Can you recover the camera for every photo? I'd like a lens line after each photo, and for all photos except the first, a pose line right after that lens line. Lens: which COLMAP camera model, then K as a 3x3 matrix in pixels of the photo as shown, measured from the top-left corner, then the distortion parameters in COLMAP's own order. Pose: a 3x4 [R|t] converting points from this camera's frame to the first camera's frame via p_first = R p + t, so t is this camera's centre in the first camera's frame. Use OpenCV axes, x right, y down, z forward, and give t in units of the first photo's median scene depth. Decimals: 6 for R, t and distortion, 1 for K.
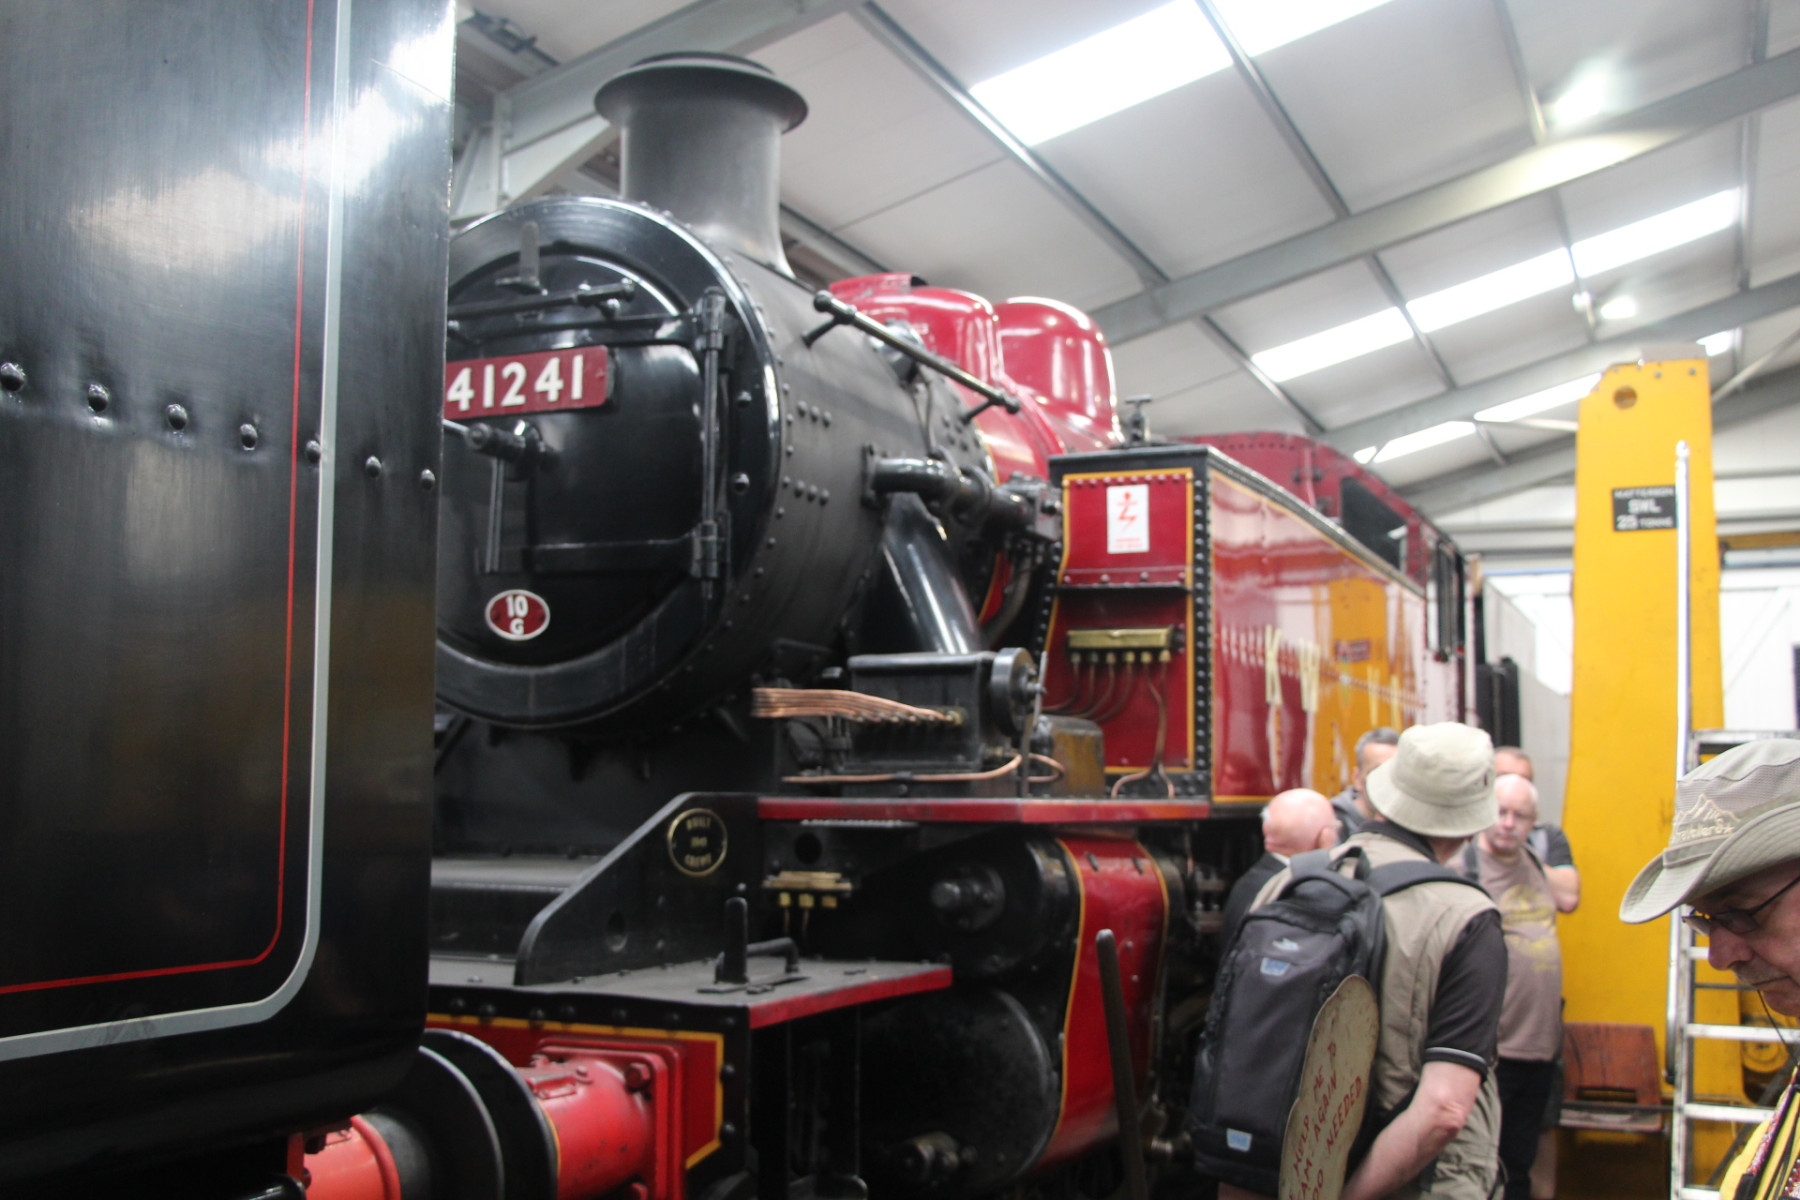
lens RADIAL K [[2080.2, 0, 845.1], [0, 2080.2, 603.4], [0, 0, 1]] dist [-0.098283, -0.002345]
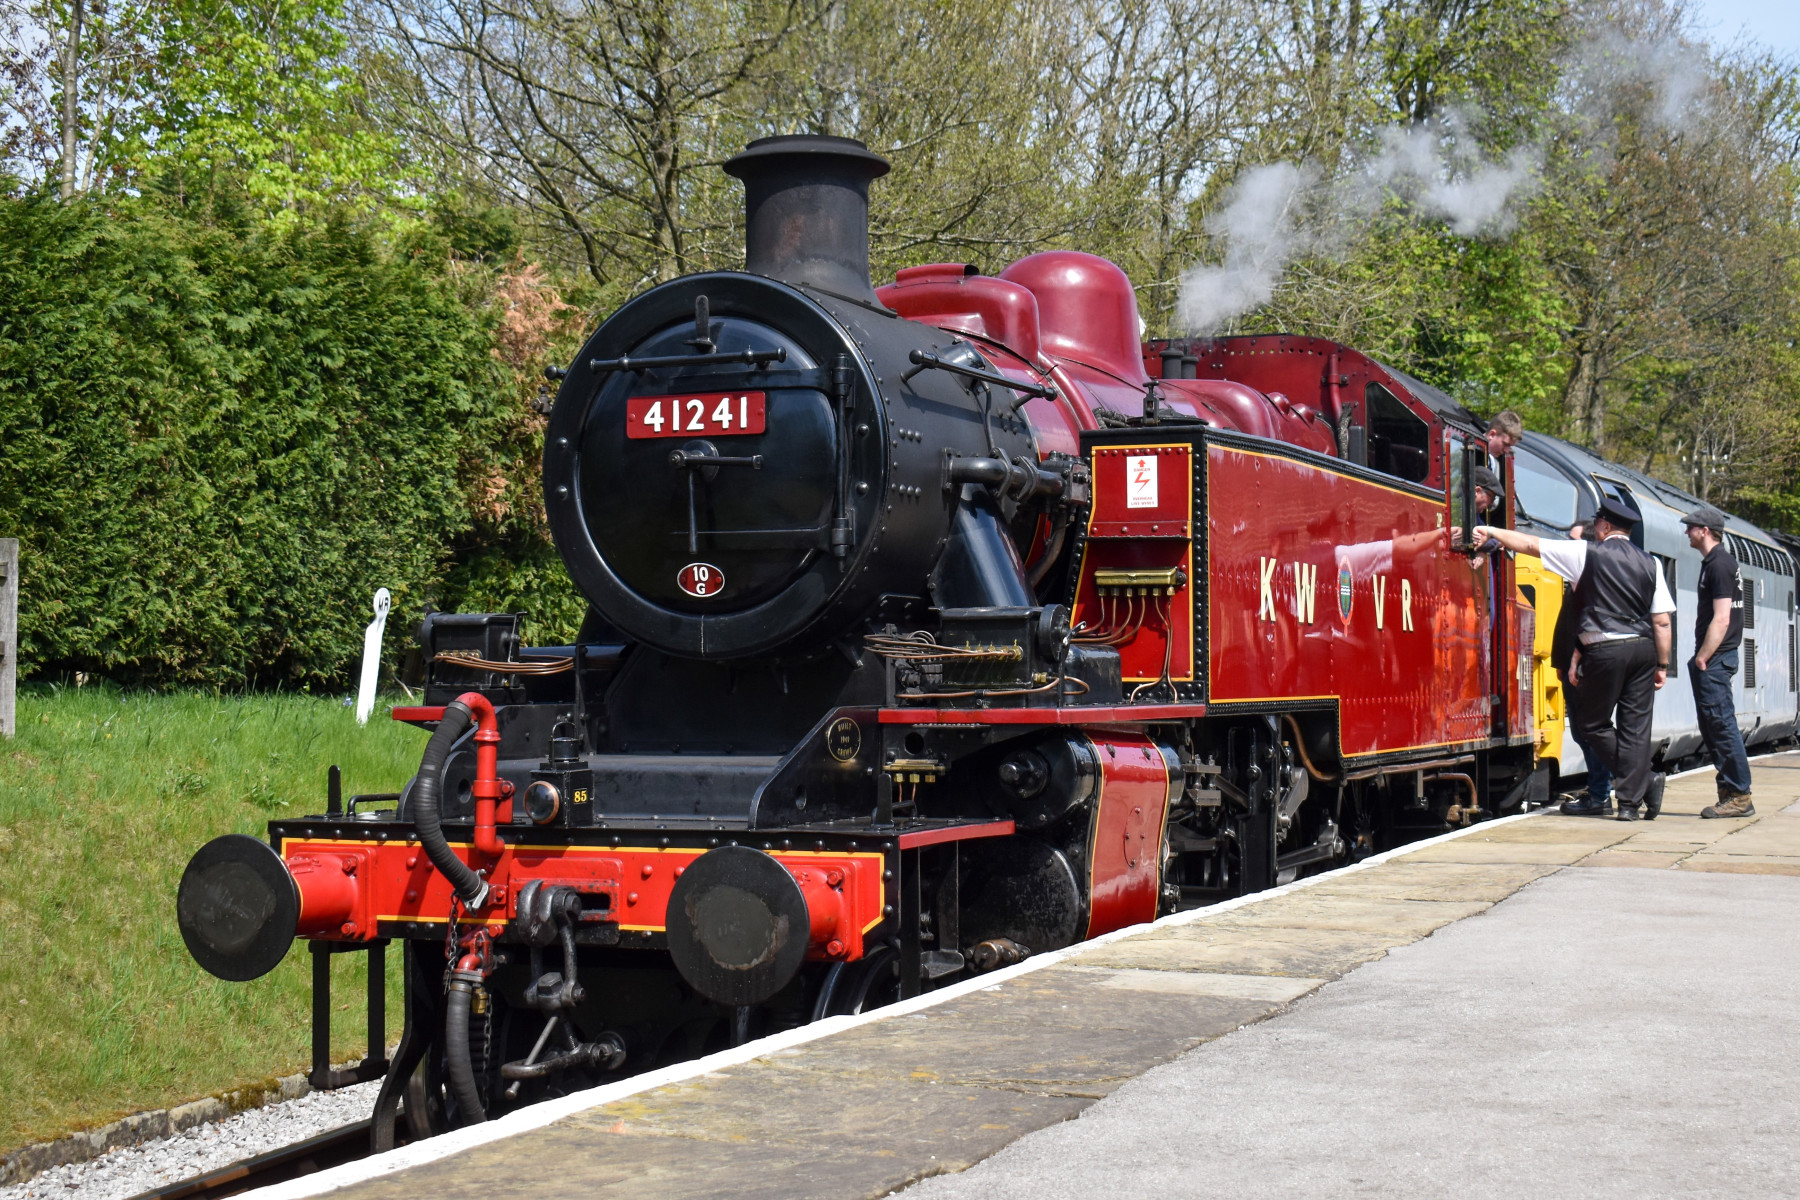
lens RADIAL K [[2868.7, 0, 899.1], [0, 2868.7, 539.3], [0, 0, 1]] dist [0.010853, -0.060968]
pose [[0.999526, -0.010442, 0.028955, -0.074326], [0.009136, 0.998951, 0.044880, -0.100465], [-0.029393, -0.044594, 0.998573, -0.875972]]
